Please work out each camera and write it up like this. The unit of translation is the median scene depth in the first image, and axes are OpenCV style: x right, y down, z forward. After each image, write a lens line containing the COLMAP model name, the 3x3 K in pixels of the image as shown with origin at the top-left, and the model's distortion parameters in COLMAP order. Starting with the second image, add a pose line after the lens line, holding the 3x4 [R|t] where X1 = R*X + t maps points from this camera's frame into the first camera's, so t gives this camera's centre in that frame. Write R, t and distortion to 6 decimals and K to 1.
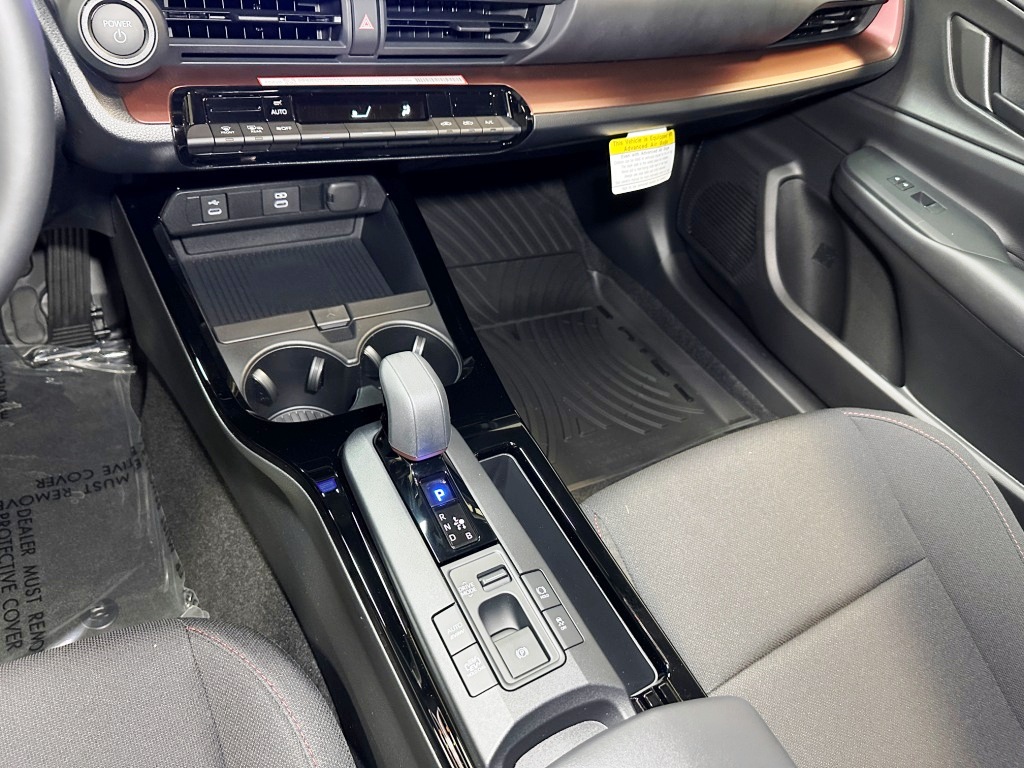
lens RADIAL K [[725.4, 0, 516.1], [0, 725.4, 391.1], [0, 0, 1]] dist [0.021821, -0.042166]
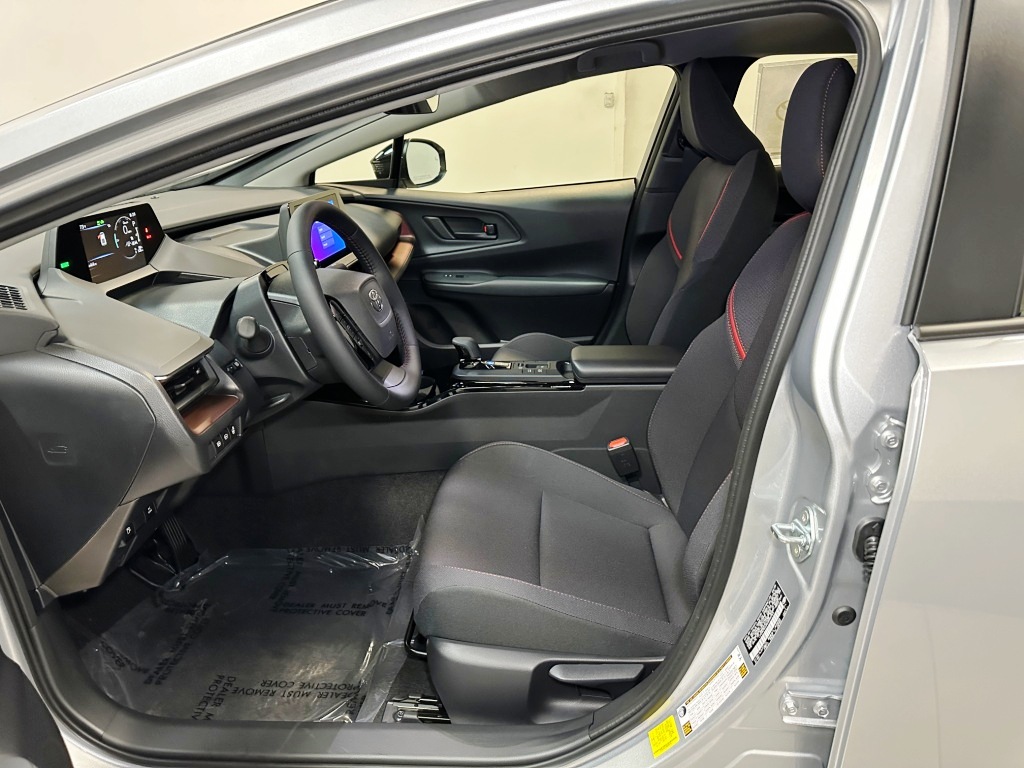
lens RADIAL K [[725.4, 0, 520.1], [0, 725.4, 383.0], [0, 0, 1]] dist [0.021821, -0.042166]
pose [[0.532029, -0.497176, 0.685391, -1.563482], [0.694485, 0.719299, -0.017315, 0.245143], [-0.484392, 0.485205, 0.727970, -0.955356]]
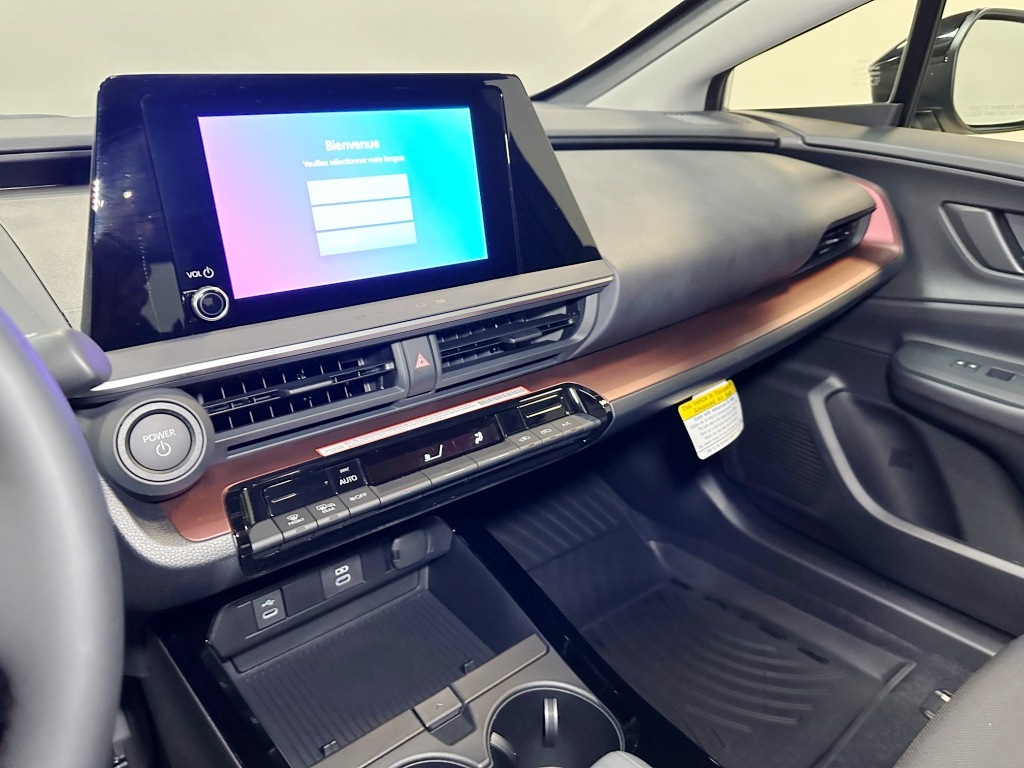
lens RADIAL K [[725.4, 0, 504.4], [0, 725.4, 375.9], [0, 0, 1]] dist [0.021821, -0.042166]
pose [[0.962342, -0.265844, 0.056784, -0.128214], [0.266571, 0.881938, -0.388749, -0.088138], [0.053267, 0.389247, 0.919592, 0.144999]]
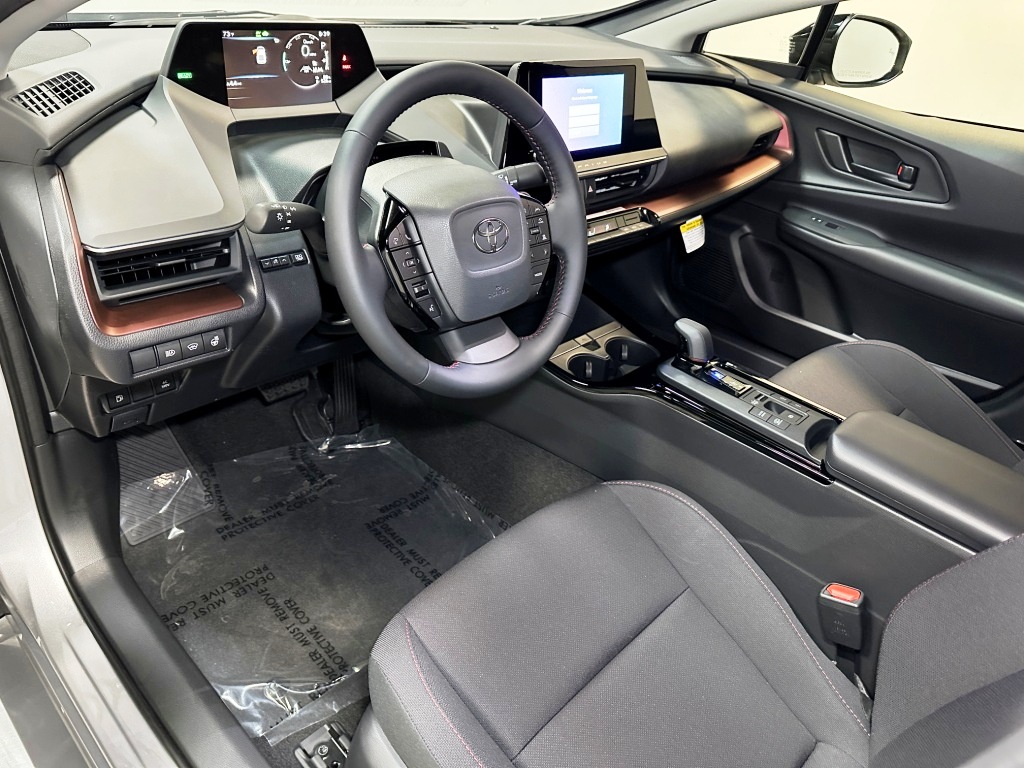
lens RADIAL K [[725.4, 0, 506.8], [0, 725.4, 379.9], [0, 0, 1]] dist [0.021821, -0.042166]
pose [[0.959390, -0.233554, 0.158186, -0.714991], [0.260888, 0.947921, -0.182711, 0.264276], [-0.107275, 0.216560, 0.970358, -0.695899]]
